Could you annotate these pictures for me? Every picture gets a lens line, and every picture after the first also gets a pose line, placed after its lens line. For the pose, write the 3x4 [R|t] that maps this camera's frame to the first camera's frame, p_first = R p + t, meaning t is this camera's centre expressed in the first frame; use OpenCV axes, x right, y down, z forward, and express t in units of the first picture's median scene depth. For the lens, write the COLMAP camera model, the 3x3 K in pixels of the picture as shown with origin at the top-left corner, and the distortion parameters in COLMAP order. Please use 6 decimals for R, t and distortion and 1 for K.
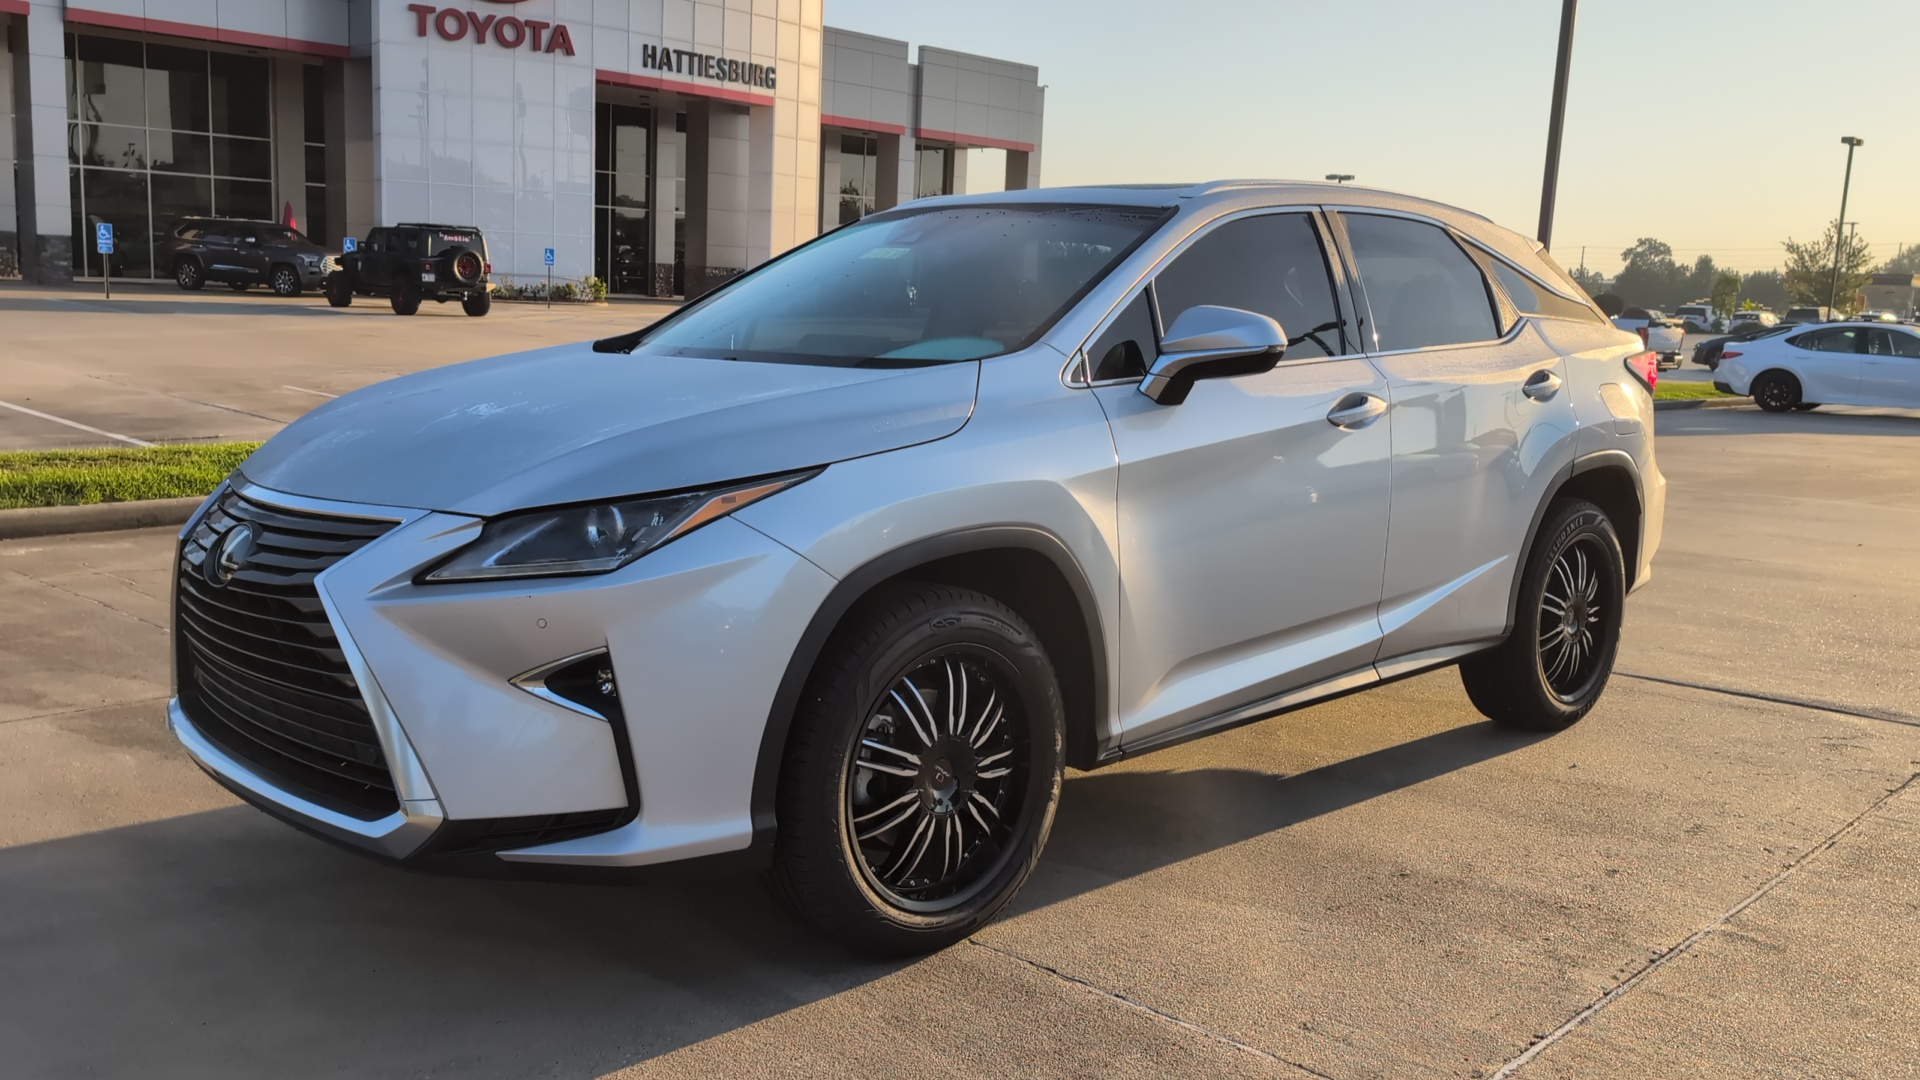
lens RADIAL K [[1610.9, 0, 937.5], [0, 1610.9, 534.5], [0, 0, 1]] dist [0.016926, -0.000031]
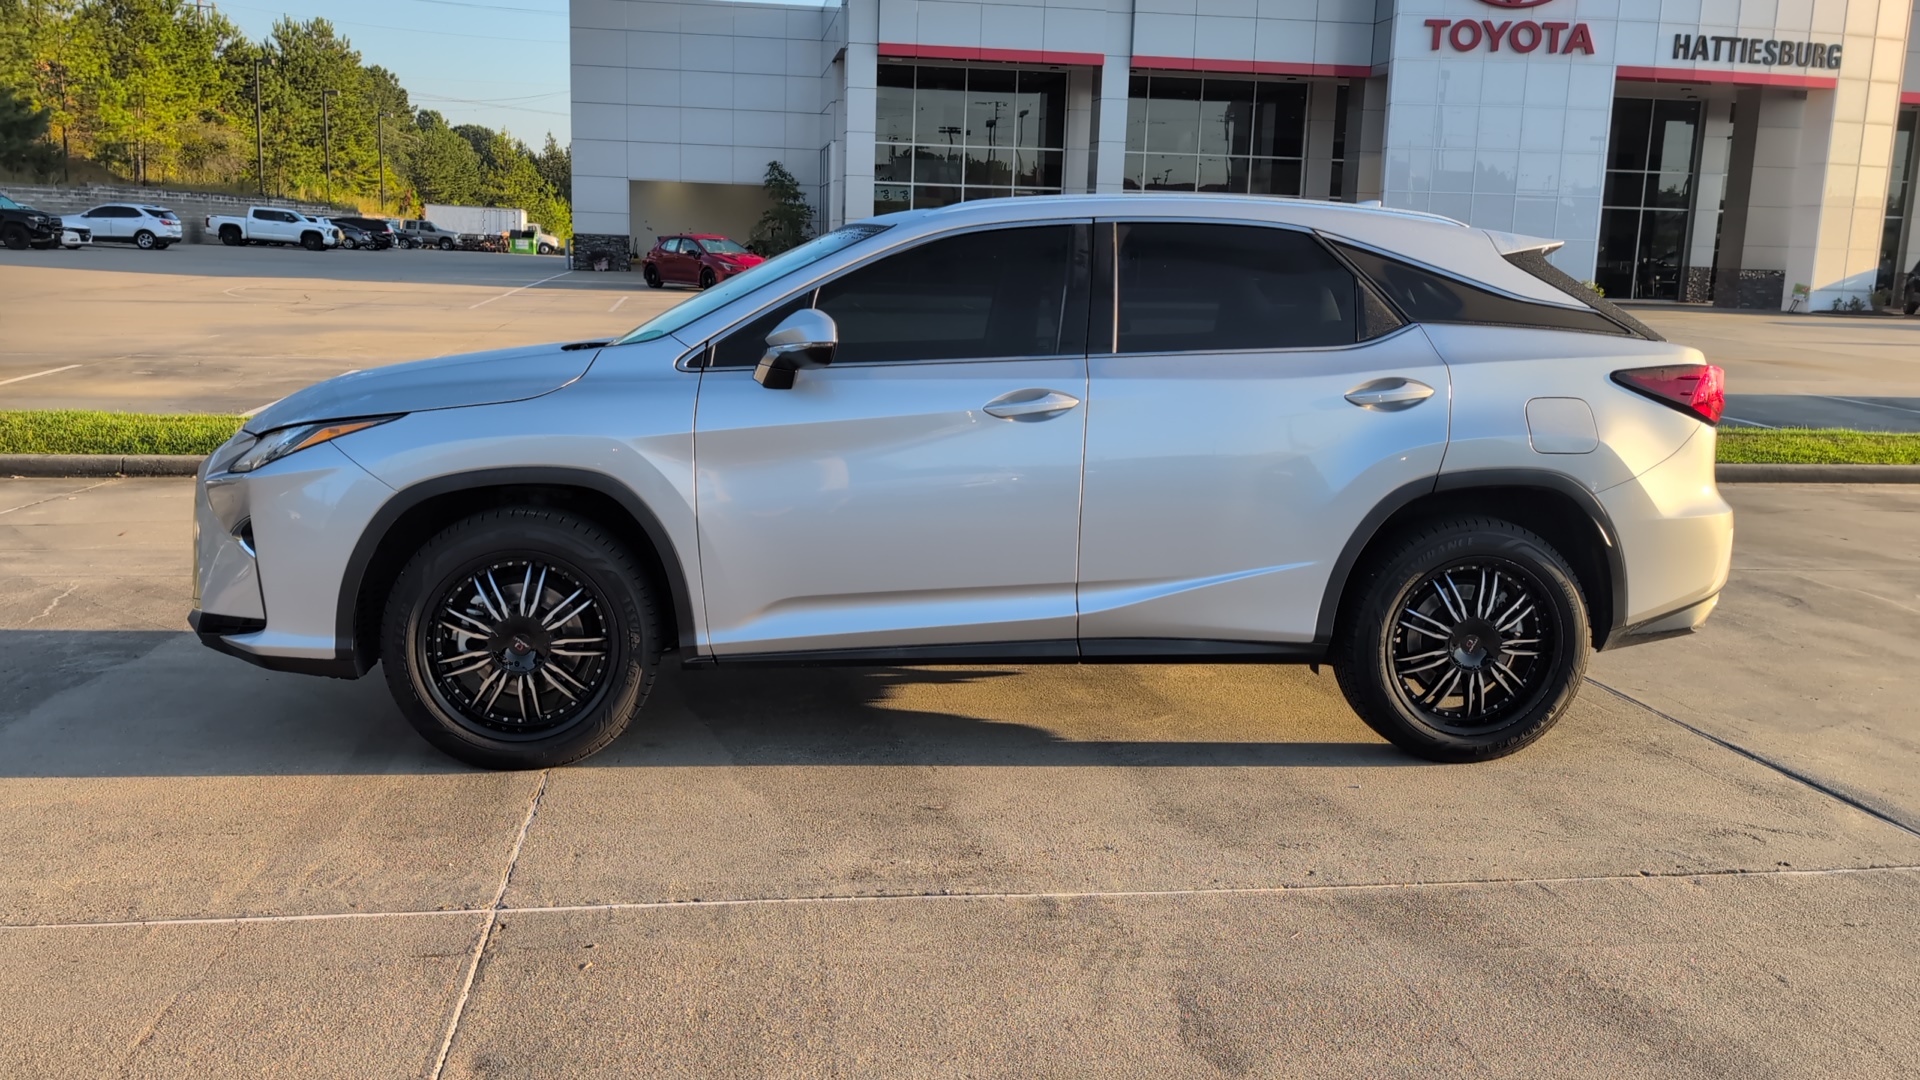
lens RADIAL K [[1582.7, 0, 933.0], [0, 1582.7, 547.1], [0, 0, 1]] dist [0.011193, -0.008920]
pose [[0.790949, 0.094925, -0.604475, 0.062902], [-0.090748, 0.995166, 0.037535, -0.001014], [0.605116, 0.025167, 0.795740, 0.007211]]
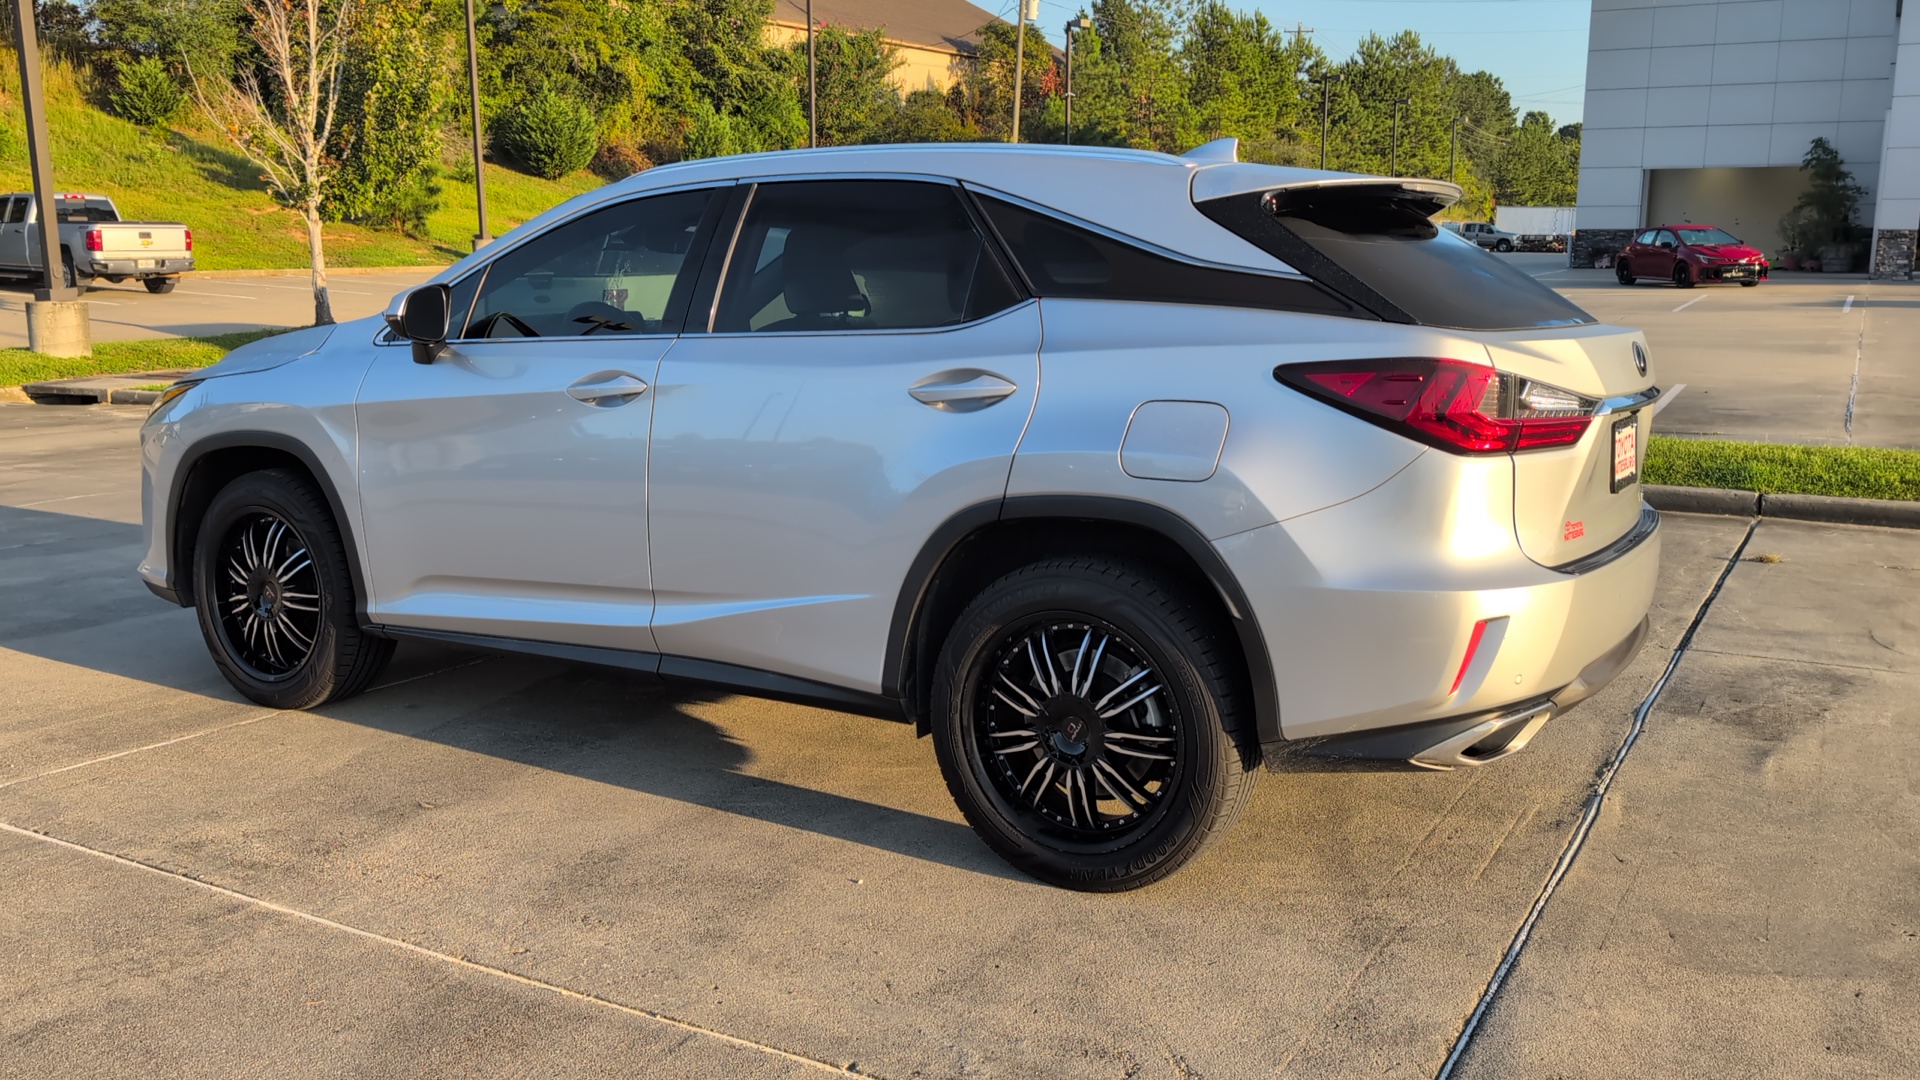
lens RADIAL K [[1569.9, 0, 960.0], [0, 1569.9, 540.0], [0, 0, 1]] dist [0.030844, -0.001006]
pose [[0.272996, 0.141425, -0.951563, 0.091396], [-0.137792, 0.984684, 0.106816, -0.008566], [0.952096, 0.101958, 0.288302, 0.067983]]
